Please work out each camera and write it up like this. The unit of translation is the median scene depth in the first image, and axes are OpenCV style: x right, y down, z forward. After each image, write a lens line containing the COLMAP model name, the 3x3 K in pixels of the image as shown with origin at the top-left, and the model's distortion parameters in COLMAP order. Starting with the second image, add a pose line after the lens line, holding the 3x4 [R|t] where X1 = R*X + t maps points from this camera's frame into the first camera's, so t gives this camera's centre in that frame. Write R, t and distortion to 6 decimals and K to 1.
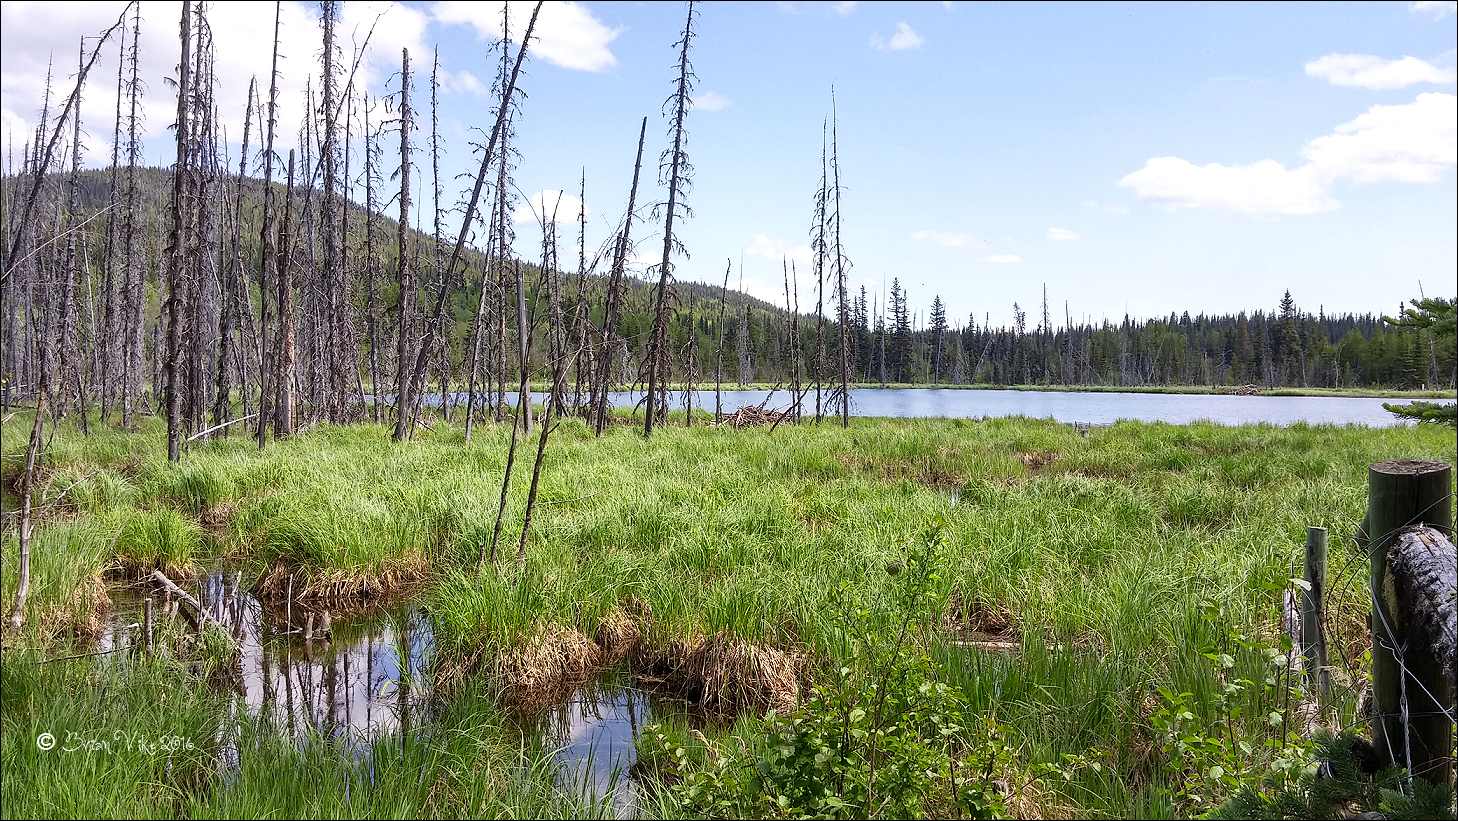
lens RADIAL K [[1283.9, 0, 729.0], [0, 1283.9, 410.5], [0, 0, 1]] dist [0.053262, -0.005957]
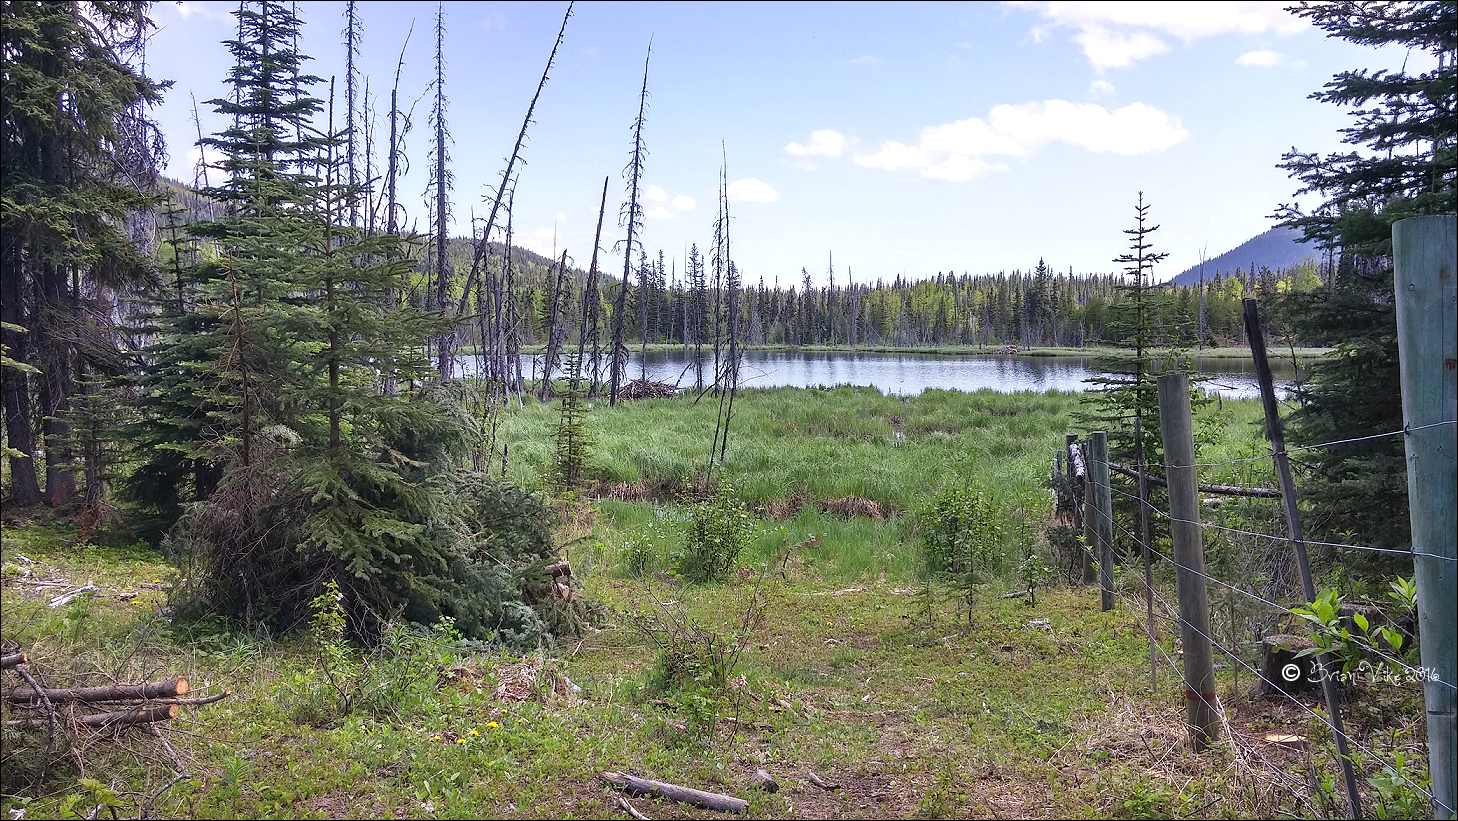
lens RADIAL K [[1283.9, 0, 729.0], [0, 1283.9, 410.5], [0, 0, 1]] dist [0.053262, -0.005957]
pose [[0.985667, -0.014606, 0.168066, -0.113318], [0.008894, 0.999359, 0.034686, -0.015766], [-0.168465, -0.032694, 0.985165, -0.256661]]
